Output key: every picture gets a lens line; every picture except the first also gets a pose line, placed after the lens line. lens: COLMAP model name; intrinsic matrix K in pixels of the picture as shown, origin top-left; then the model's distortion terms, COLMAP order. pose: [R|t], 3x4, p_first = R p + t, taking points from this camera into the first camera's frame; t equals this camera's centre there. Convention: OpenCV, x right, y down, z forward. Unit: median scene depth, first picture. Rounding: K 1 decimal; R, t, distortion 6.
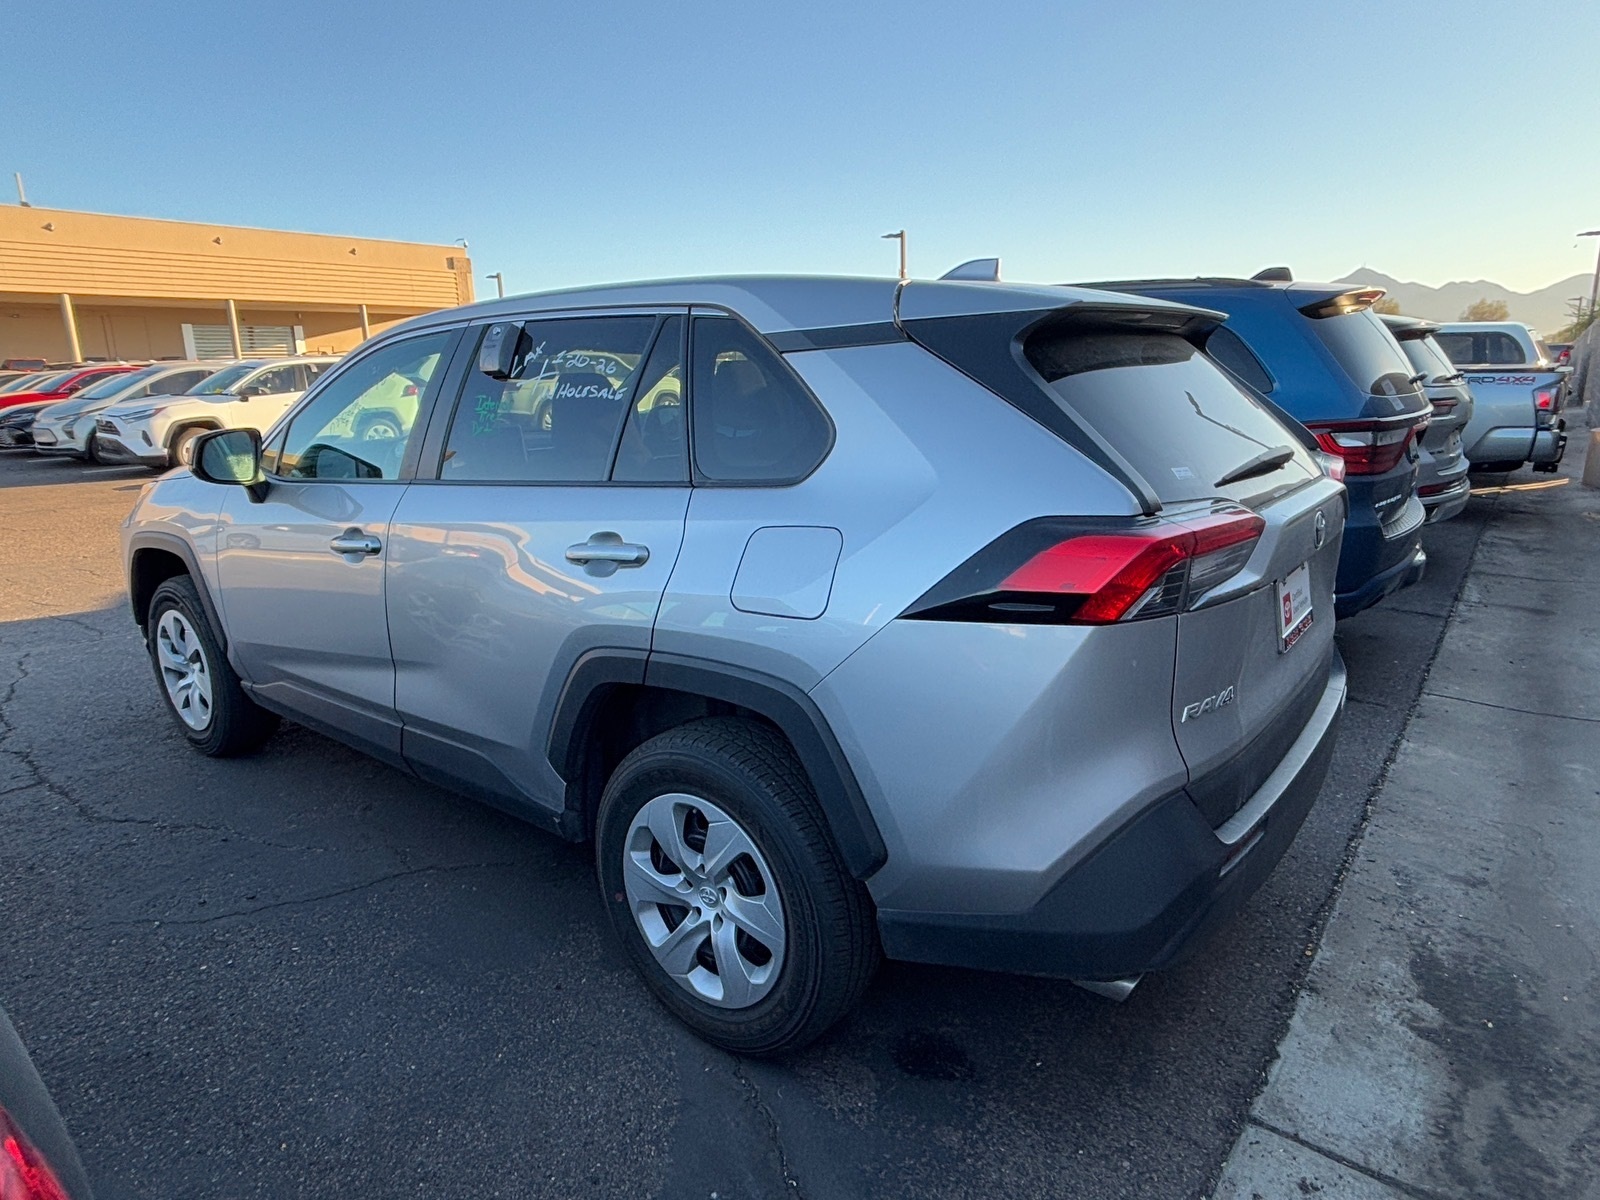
lens RADIAL K [[904.9, 0, 801.6], [0, 904.9, 601.1], [0, 0, 1]] dist [-0.003762, -0.000106]
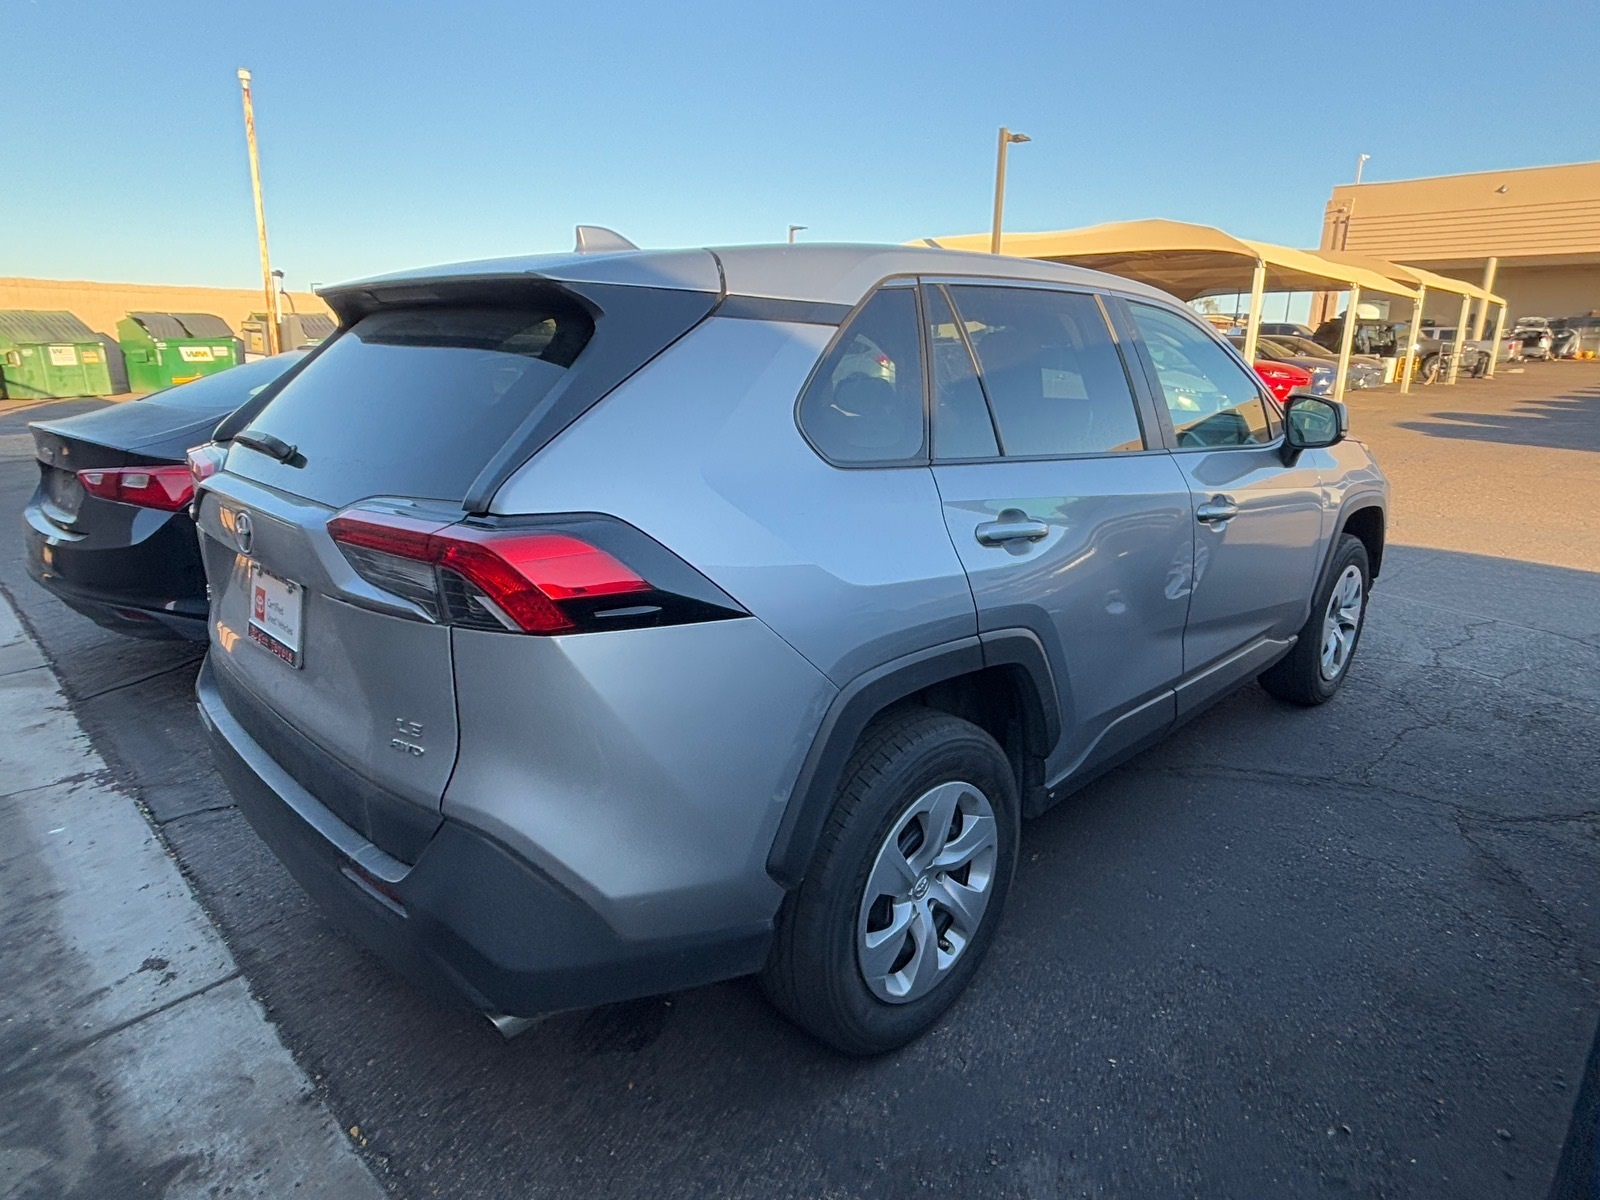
lens RADIAL K [[904.9, 0, 803.2], [0, 904.9, 599.9], [0, 0, 1]] dist [-0.003762, -0.000106]
pose [[-0.089660, 0.280988, -0.955514, 1.377974], [-0.242112, 0.924451, 0.294571, -0.405542], [0.966097, 0.257752, -0.014855, 1.546005]]
